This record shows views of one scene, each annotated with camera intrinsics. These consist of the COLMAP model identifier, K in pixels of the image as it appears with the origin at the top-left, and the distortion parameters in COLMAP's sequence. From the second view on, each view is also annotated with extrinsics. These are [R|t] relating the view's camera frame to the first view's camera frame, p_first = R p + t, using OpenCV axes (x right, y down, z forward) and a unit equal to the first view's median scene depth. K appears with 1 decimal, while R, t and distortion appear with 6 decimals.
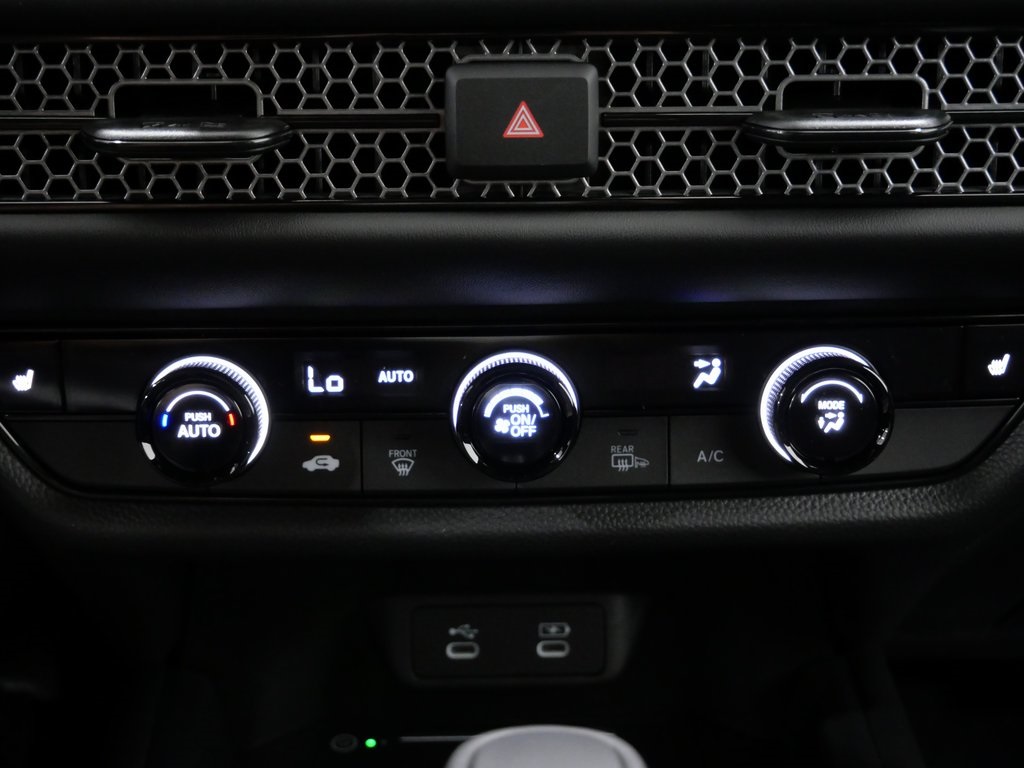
lens RADIAL K [[1578.2, 0, 504.5], [0, 1578.2, 390.0], [0, 0, 1]] dist [0.020274, 0.000000]
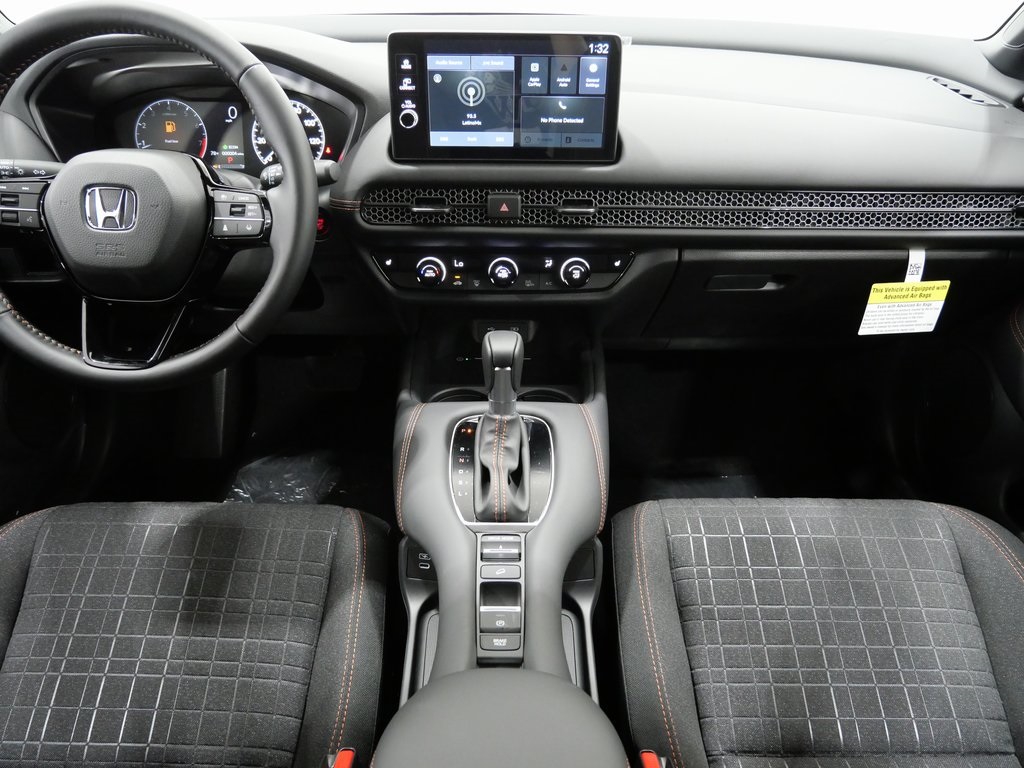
lens RADIAL K [[717.4, 0, 512.4], [0, 717.4, 382.6], [0, 0, 1]] dist [-0.048990, -0.000494]
pose [[0.999723, 0.022374, -0.007323, 0.059616], [-0.020935, 0.987191, 0.158163, 0.002829], [0.010768, -0.157966, 0.987386, -1.091236]]
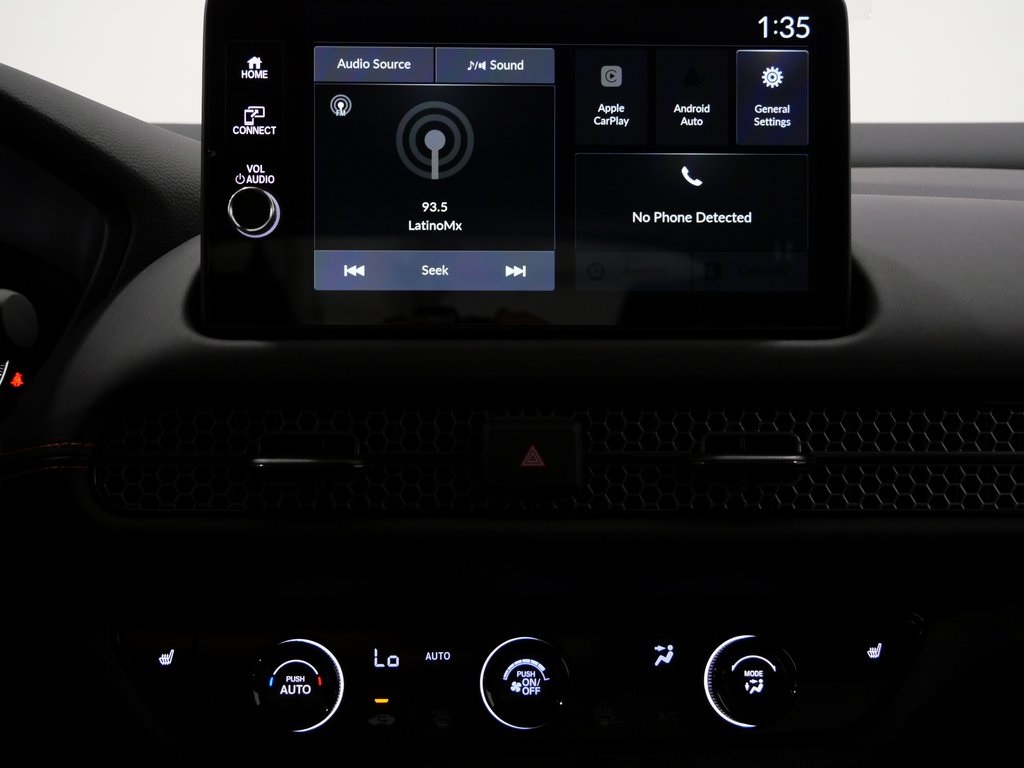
lens RADIAL K [[1578.2, 0, 511.4], [0, 1578.2, 387.1], [0, 0, 1]] dist [0.020274, 0.000000]
pose [[0.999863, 0.005447, 0.015620, -0.031434], [0.000076, 0.942728, -0.333563, 0.261243], [-0.016542, 0.333519, 0.942598, -0.428240]]
